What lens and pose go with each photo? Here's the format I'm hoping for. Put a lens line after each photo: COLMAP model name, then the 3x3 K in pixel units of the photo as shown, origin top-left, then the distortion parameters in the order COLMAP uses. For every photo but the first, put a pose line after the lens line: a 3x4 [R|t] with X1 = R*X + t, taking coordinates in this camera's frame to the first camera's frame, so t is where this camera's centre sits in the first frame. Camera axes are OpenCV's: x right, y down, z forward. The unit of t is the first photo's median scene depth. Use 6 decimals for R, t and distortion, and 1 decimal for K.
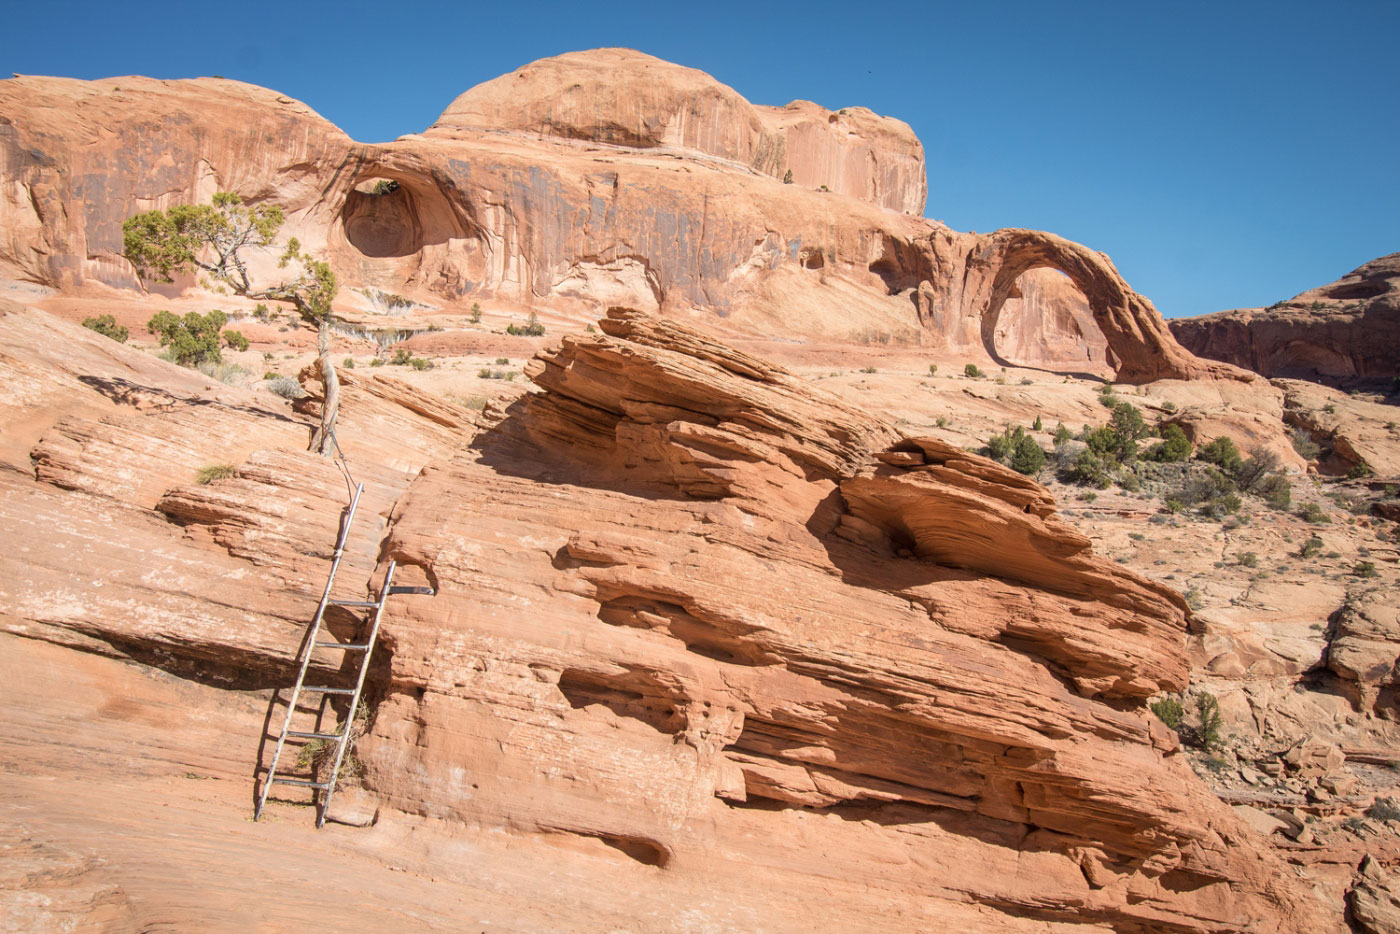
lens RADIAL K [[971.2, 0, 693.6], [0, 971.2, 469.0], [0, 0, 1]] dist [-0.003364, -0.002079]
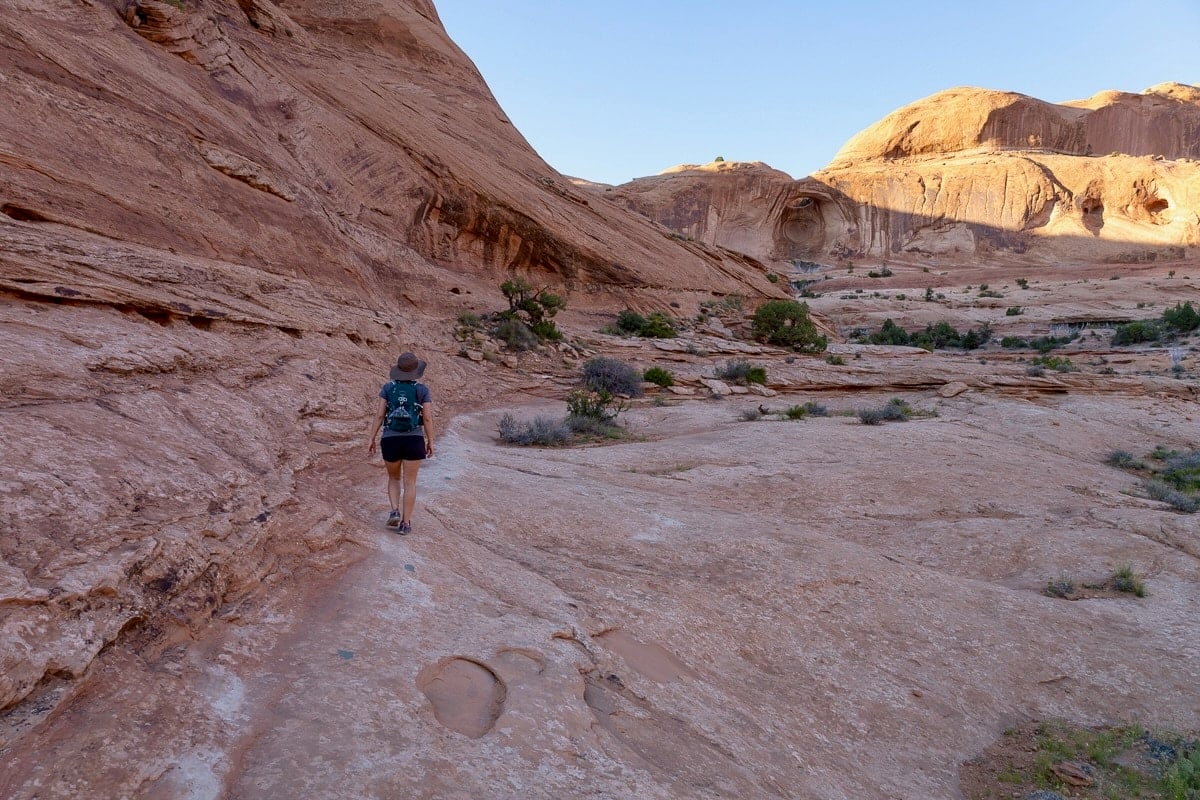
lens RADIAL K [[832.5, 0, 596.2], [0, 832.5, 400.3], [0, 0, 1]] dist [-0.003364, -0.002079]
pose [[0.820397, -0.011792, -0.571673, 0.237947], [-0.000408, 0.999775, -0.021209, 0.104768], [0.571794, 0.017633, 0.820207, -0.461909]]
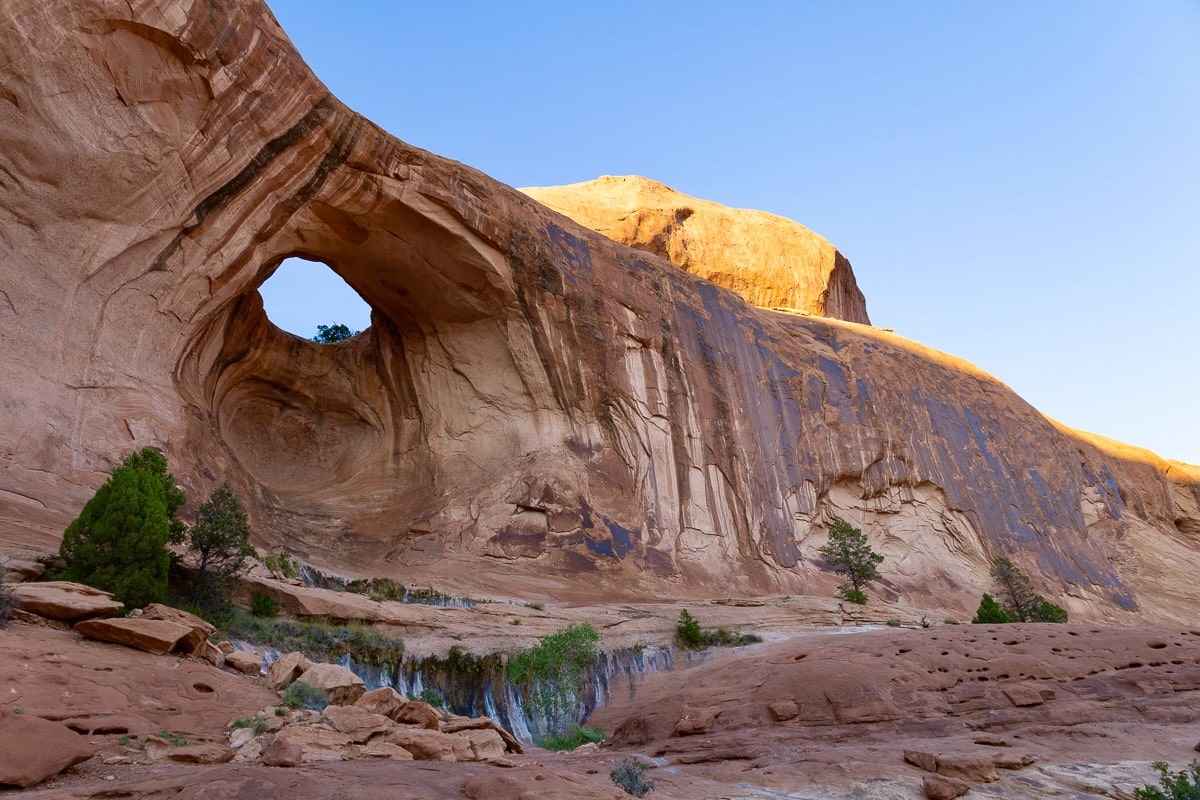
lens RADIAL K [[787.6, 0, 606.6], [0, 787.6, 405.0], [0, 0, 1]] dist [0.001129, -0.000359]
pose [[0.957993, 0.021542, 0.285981, -0.308800], [0.130258, 0.855705, -0.500801, -0.092251], [-0.255504, 0.517015, 0.816953, 0.751171]]
